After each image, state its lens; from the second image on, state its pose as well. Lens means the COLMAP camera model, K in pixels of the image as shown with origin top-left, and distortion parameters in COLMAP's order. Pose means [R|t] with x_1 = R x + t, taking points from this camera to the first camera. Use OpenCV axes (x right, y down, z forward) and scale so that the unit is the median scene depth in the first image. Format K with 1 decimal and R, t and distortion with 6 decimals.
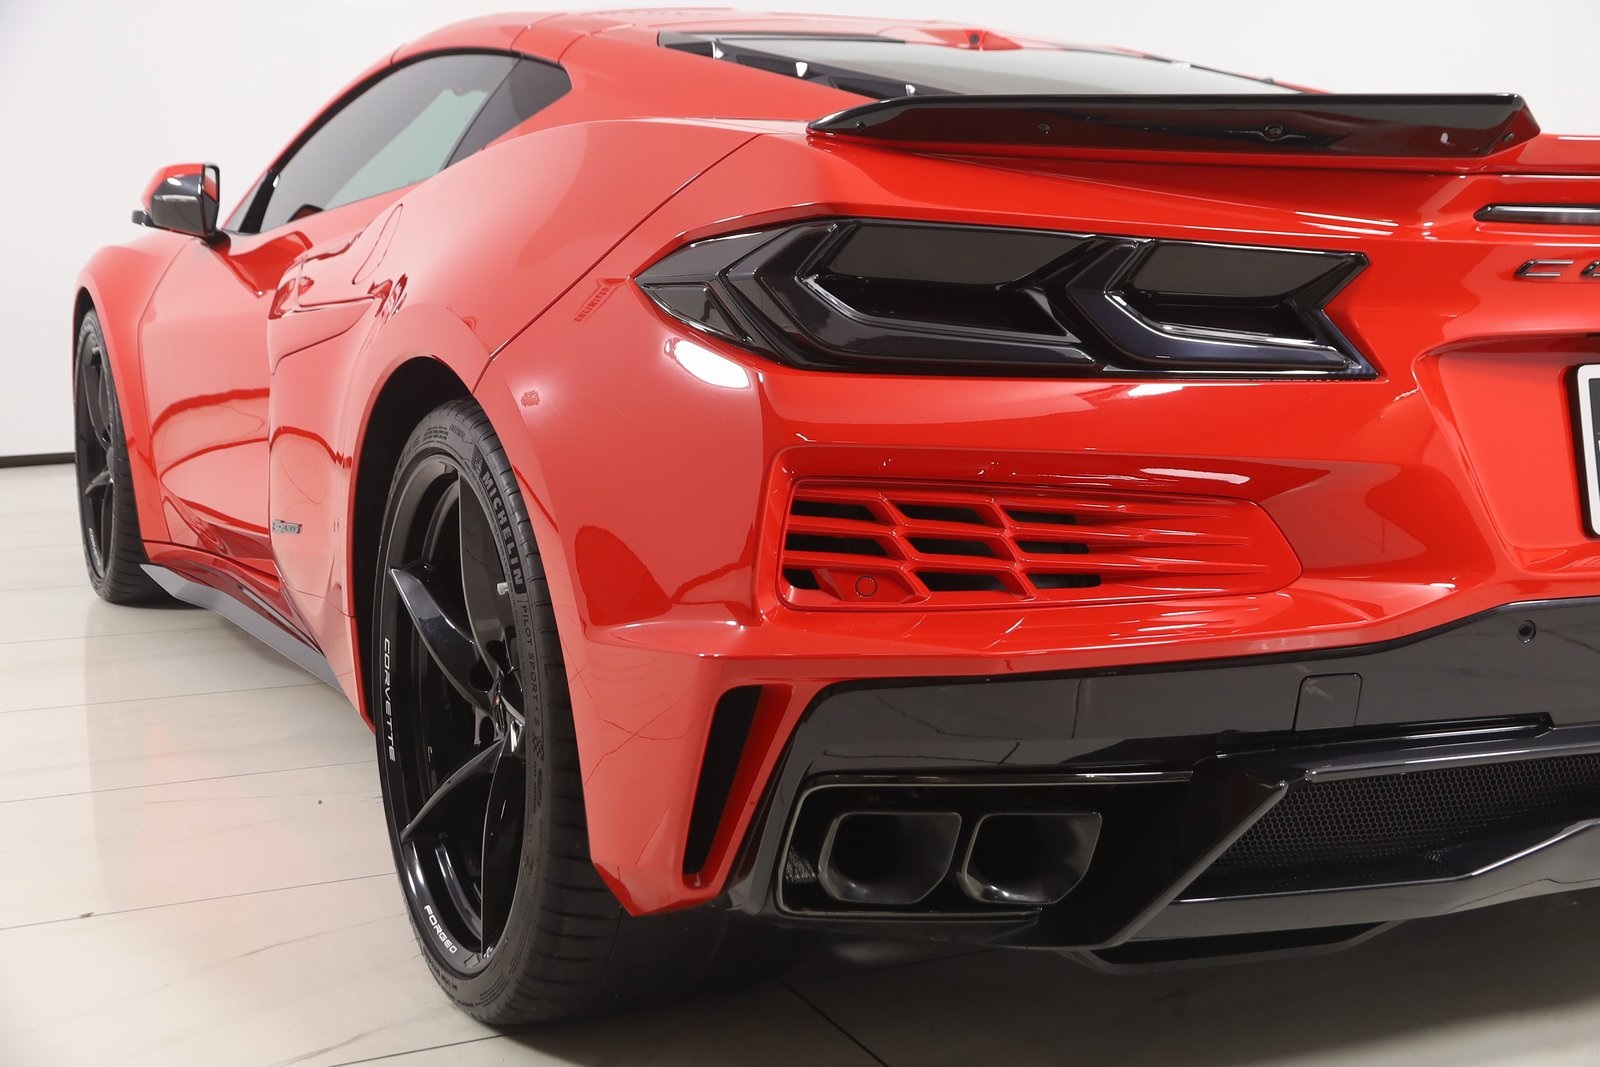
lens RADIAL K [[1912.9, 0, 842.6], [0, 1912.9, 523.9], [0, 0, 1]] dist [0.019751, 0.000000]
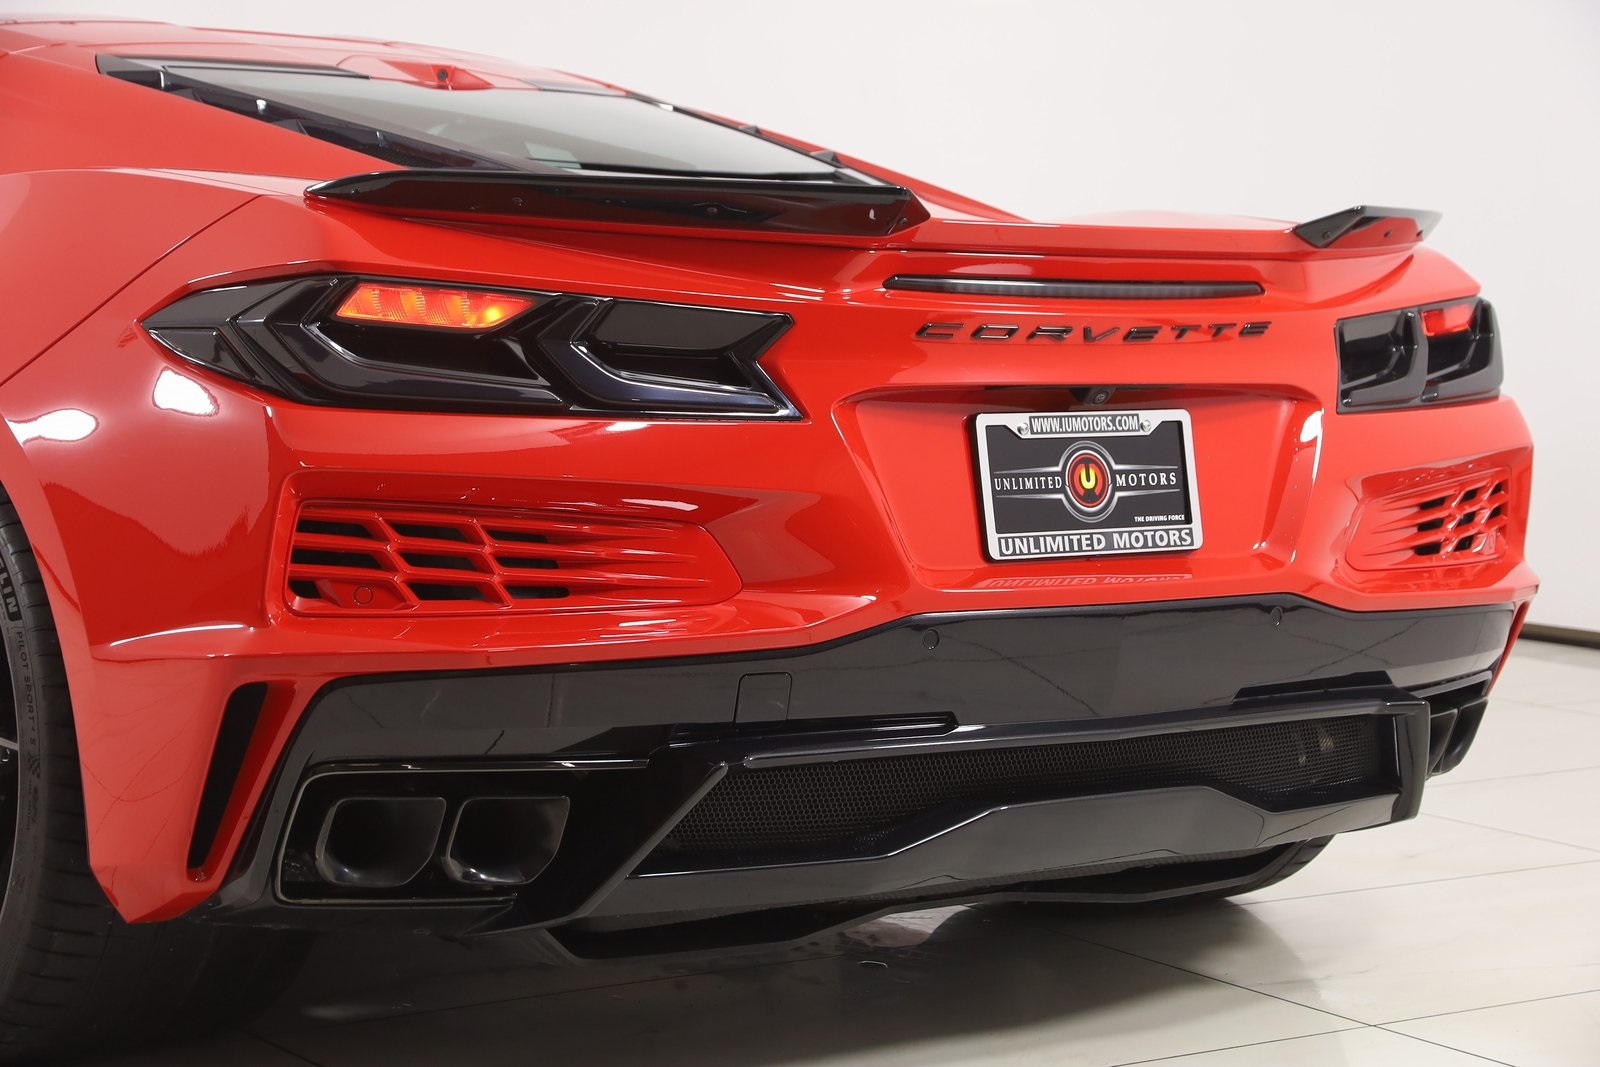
lens RADIAL K [[2773.4, 0, 789.2], [0, 2773.4, 530.6], [0, 0, 1]] dist [0.131768, 0.000000]
pose [[0.979718, 0.003765, 0.200347, -0.068927], [0.007537, 0.998424, -0.055620, 0.085246], [-0.200241, 0.056002, 0.978145, -0.653166]]
